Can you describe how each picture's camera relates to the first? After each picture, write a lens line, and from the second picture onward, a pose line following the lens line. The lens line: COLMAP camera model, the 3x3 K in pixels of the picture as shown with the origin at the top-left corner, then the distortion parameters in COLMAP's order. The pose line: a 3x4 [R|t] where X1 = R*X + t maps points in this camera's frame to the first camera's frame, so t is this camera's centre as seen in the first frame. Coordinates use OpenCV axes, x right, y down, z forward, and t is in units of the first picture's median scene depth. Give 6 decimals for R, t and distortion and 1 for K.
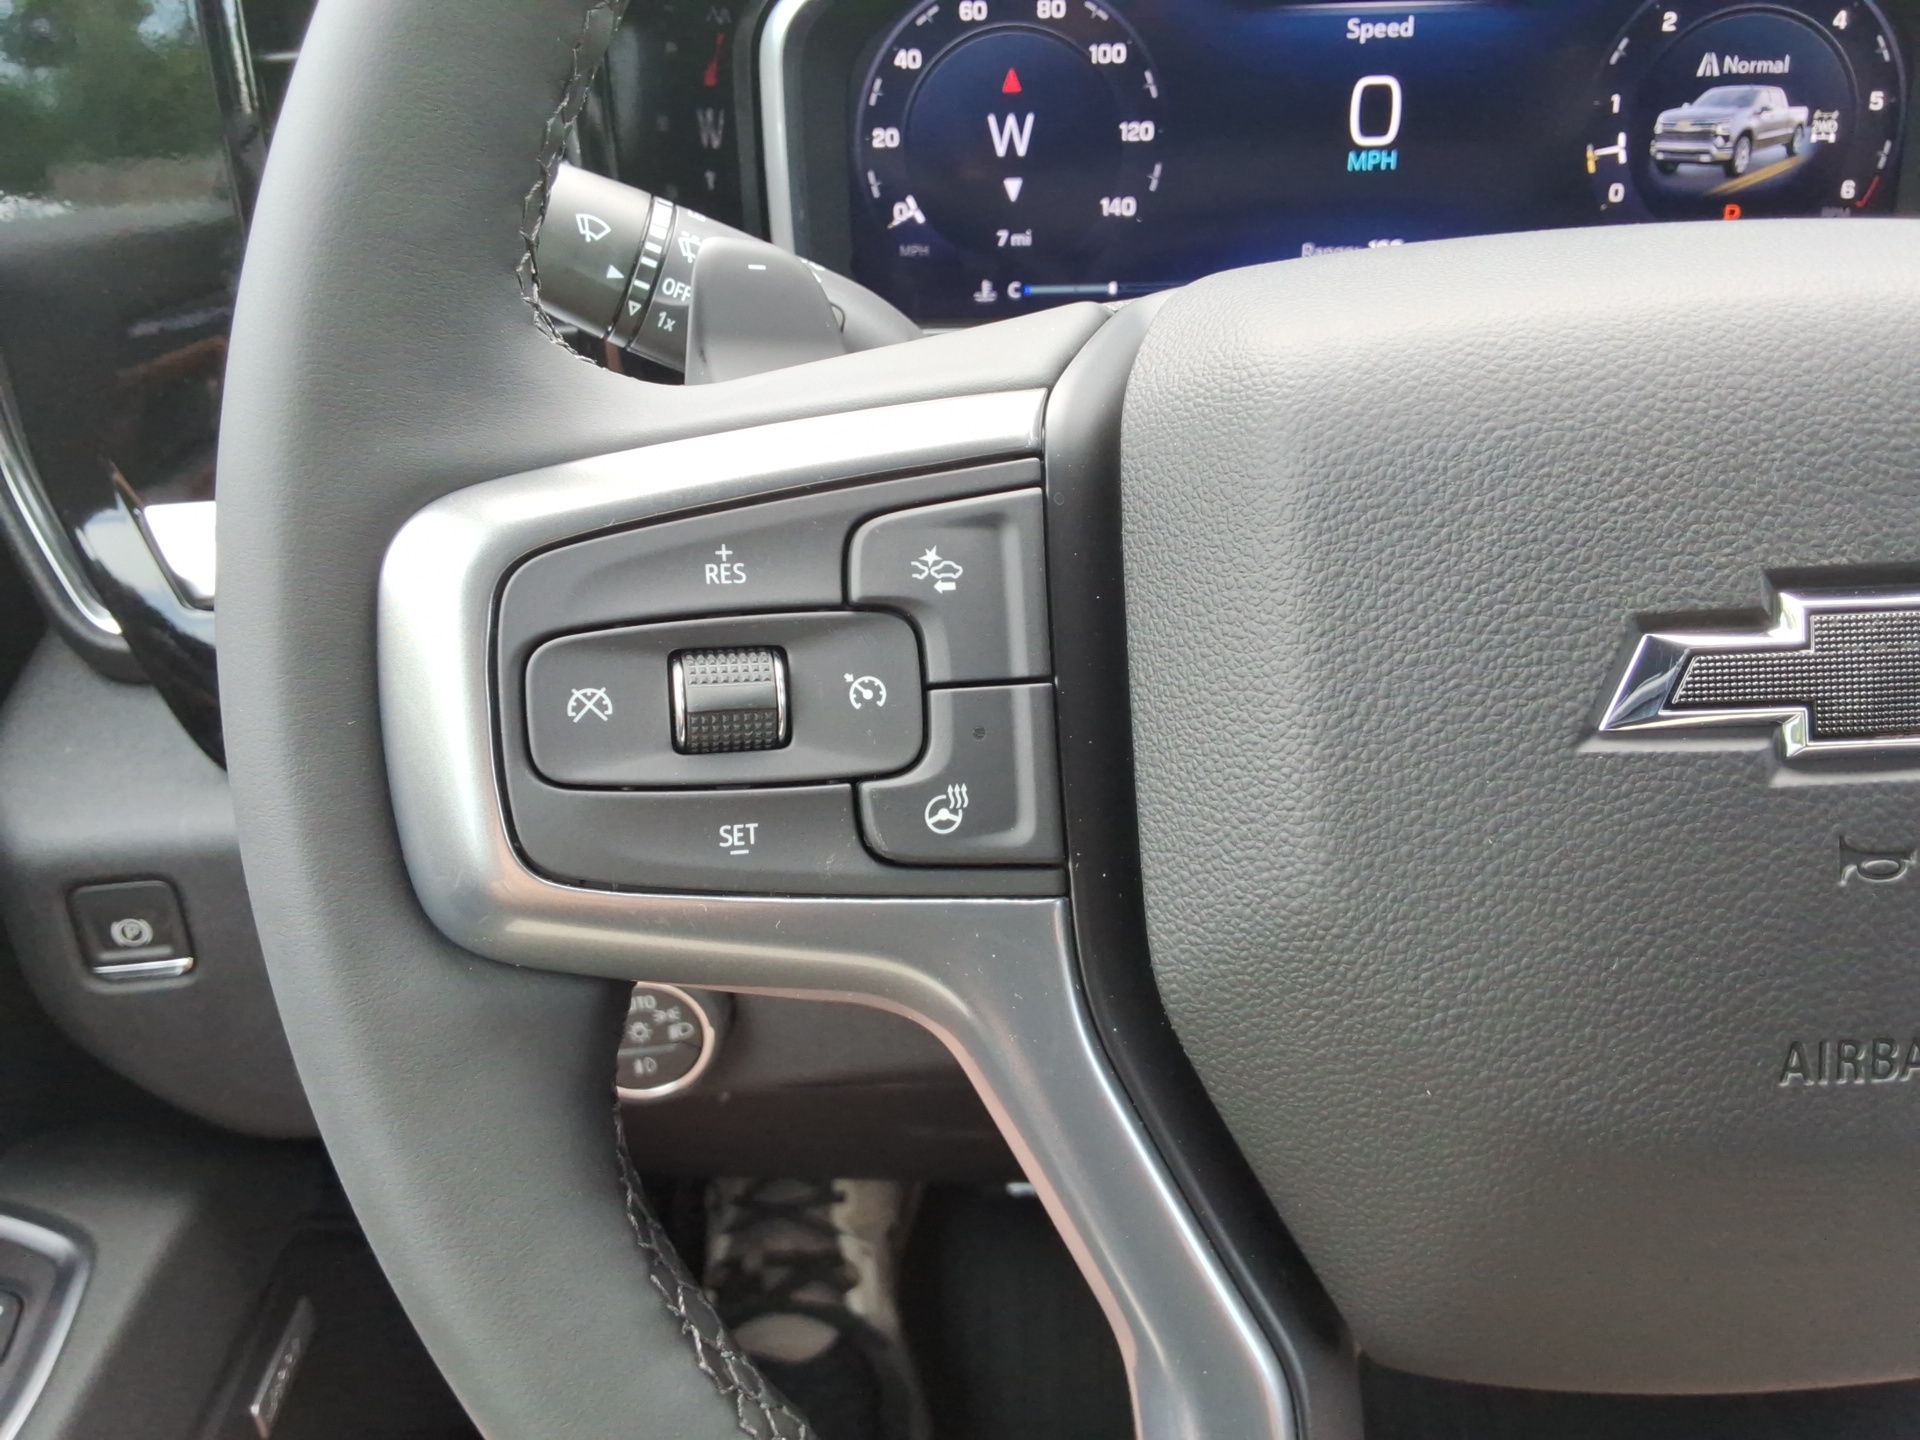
lens RADIAL K [[1637.1, 0, 963.5], [0, 1637.1, 725.6], [0, 0, 1]] dist [0.118153, -0.224039]
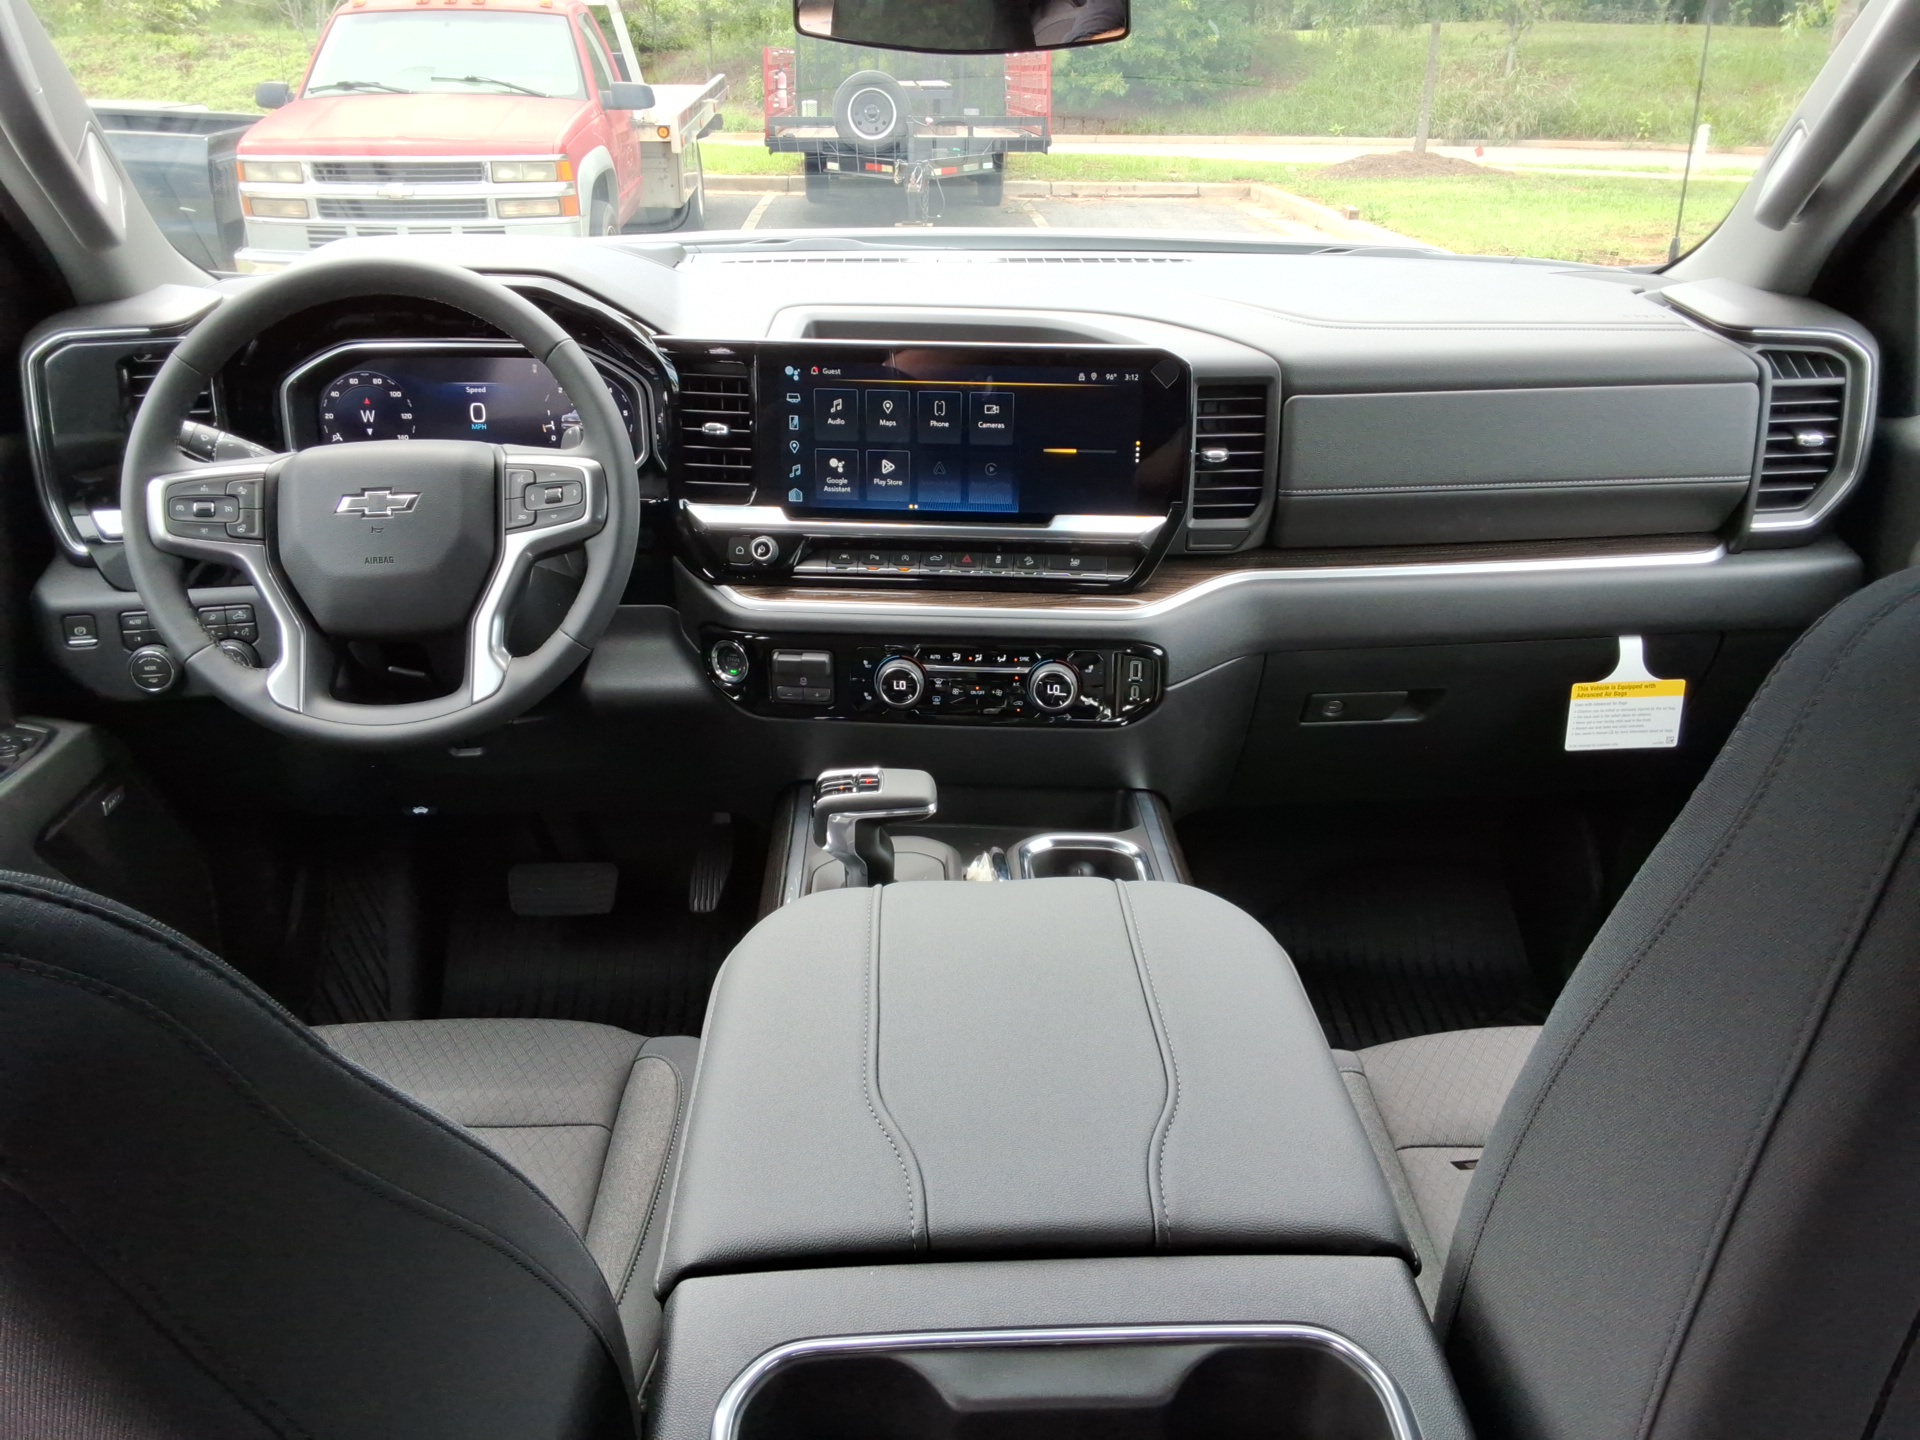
lens RADIAL K [[1592.5, 0, 1018.5], [0, 1592.5, 723.8], [0, 0, 1]] dist [0.079394, -0.165561]
pose [[0.992742, -0.000424, 0.120262, 0.966464], [0.016950, 0.990505, -0.136429, 0.740334], [-0.119062, 0.137477, 0.983323, -2.314615]]
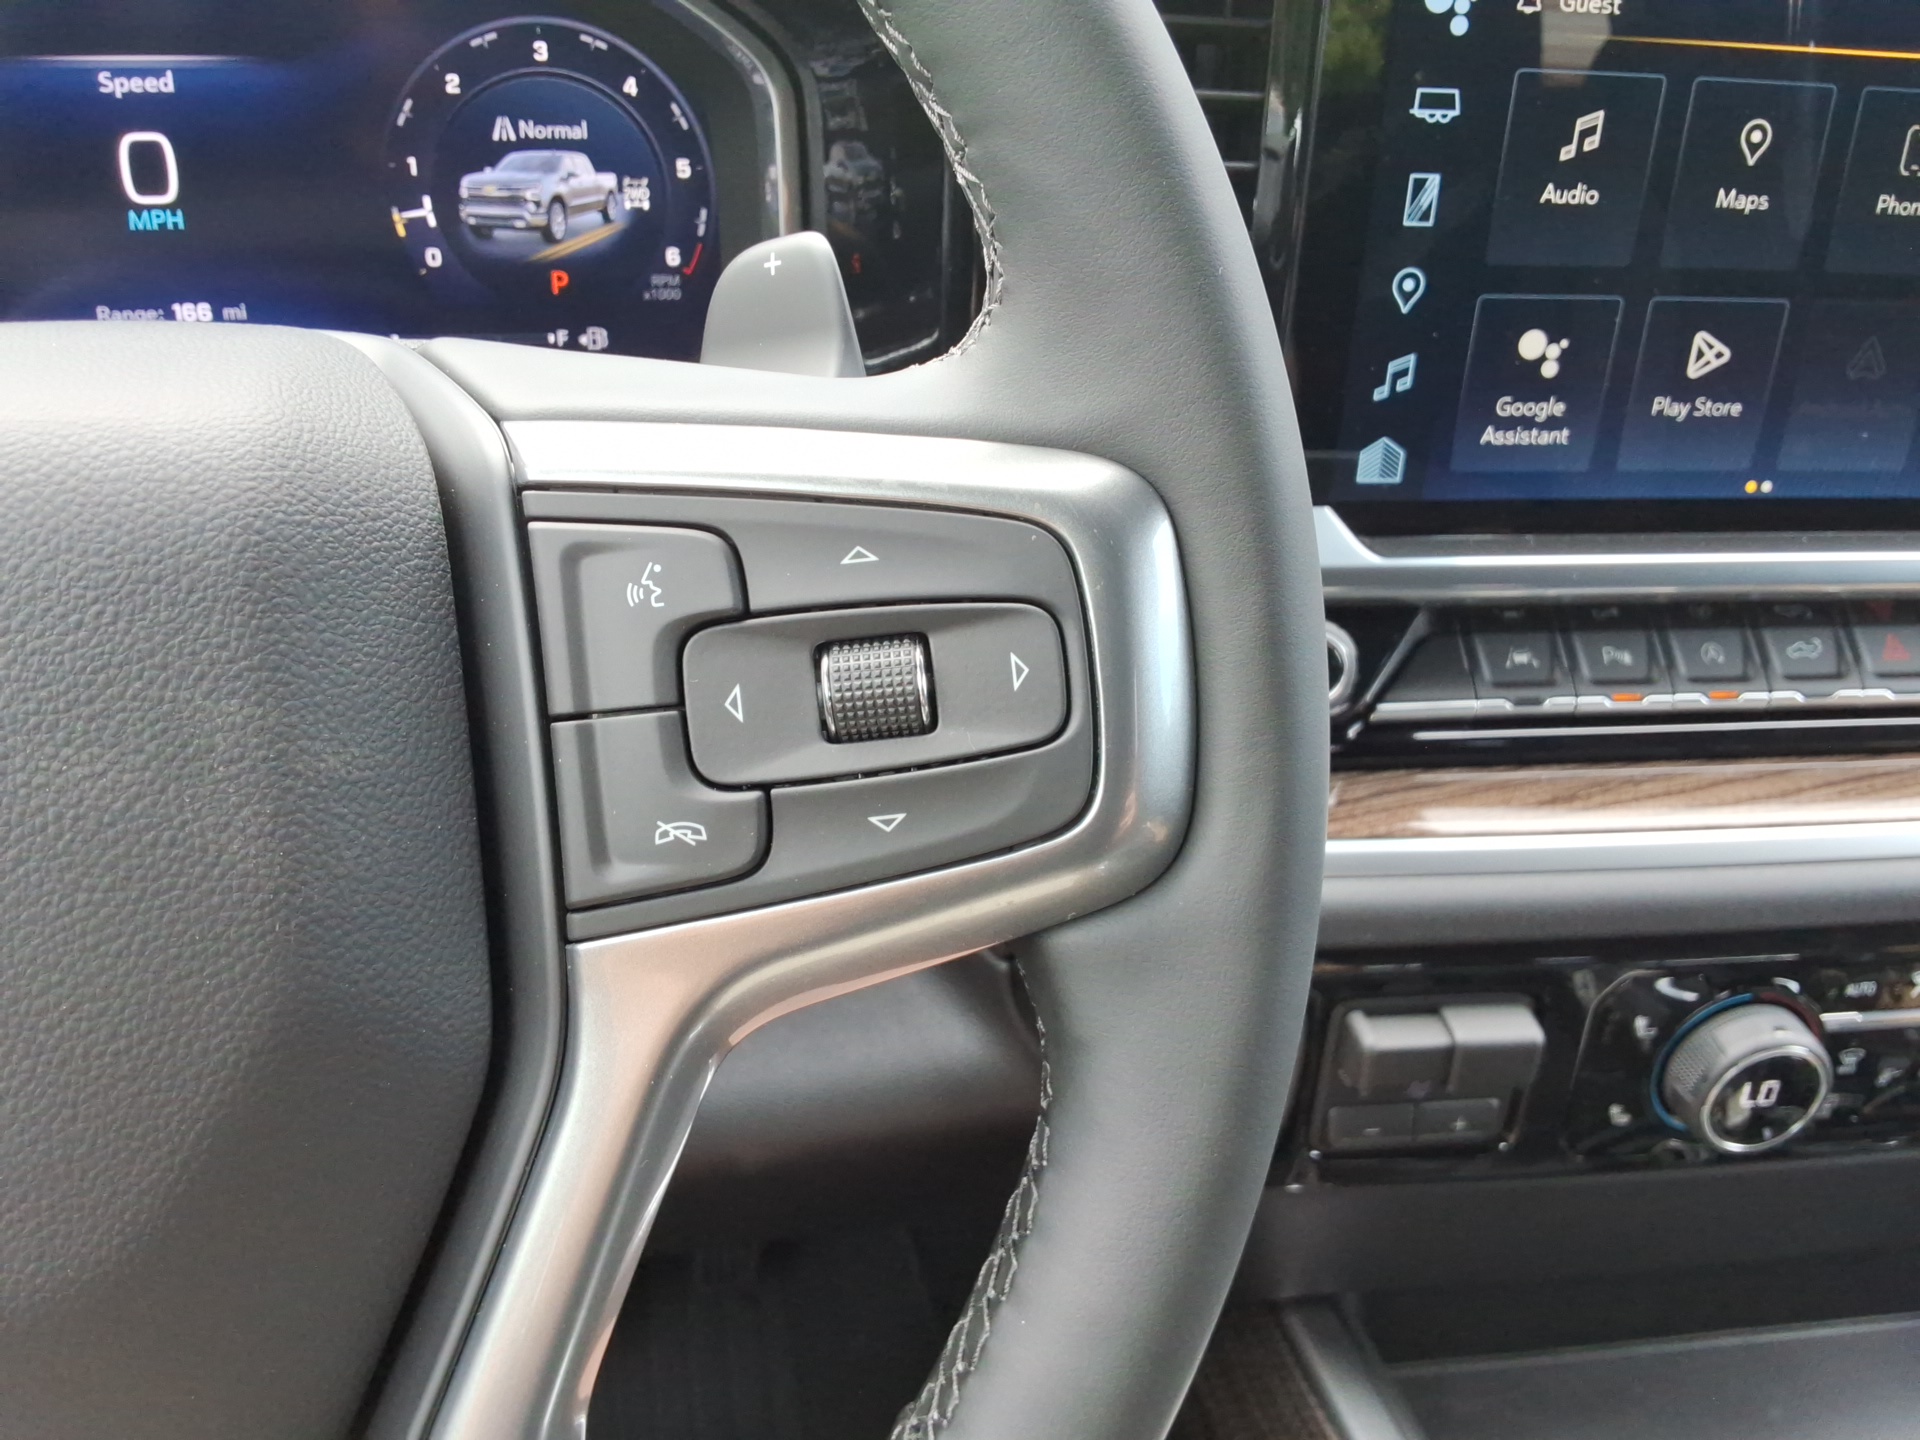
lens RADIAL K [[1592.5, 0, 1018.5], [0, 1592.5, 723.8], [0, 0, 1]] dist [0.079394, -0.165561]
pose [[0.946371, -0.077043, 0.313760, 0.410846], [0.081665, 0.996659, -0.001592, -0.018277], [-0.312589, 0.027129, 0.949501, 0.003912]]
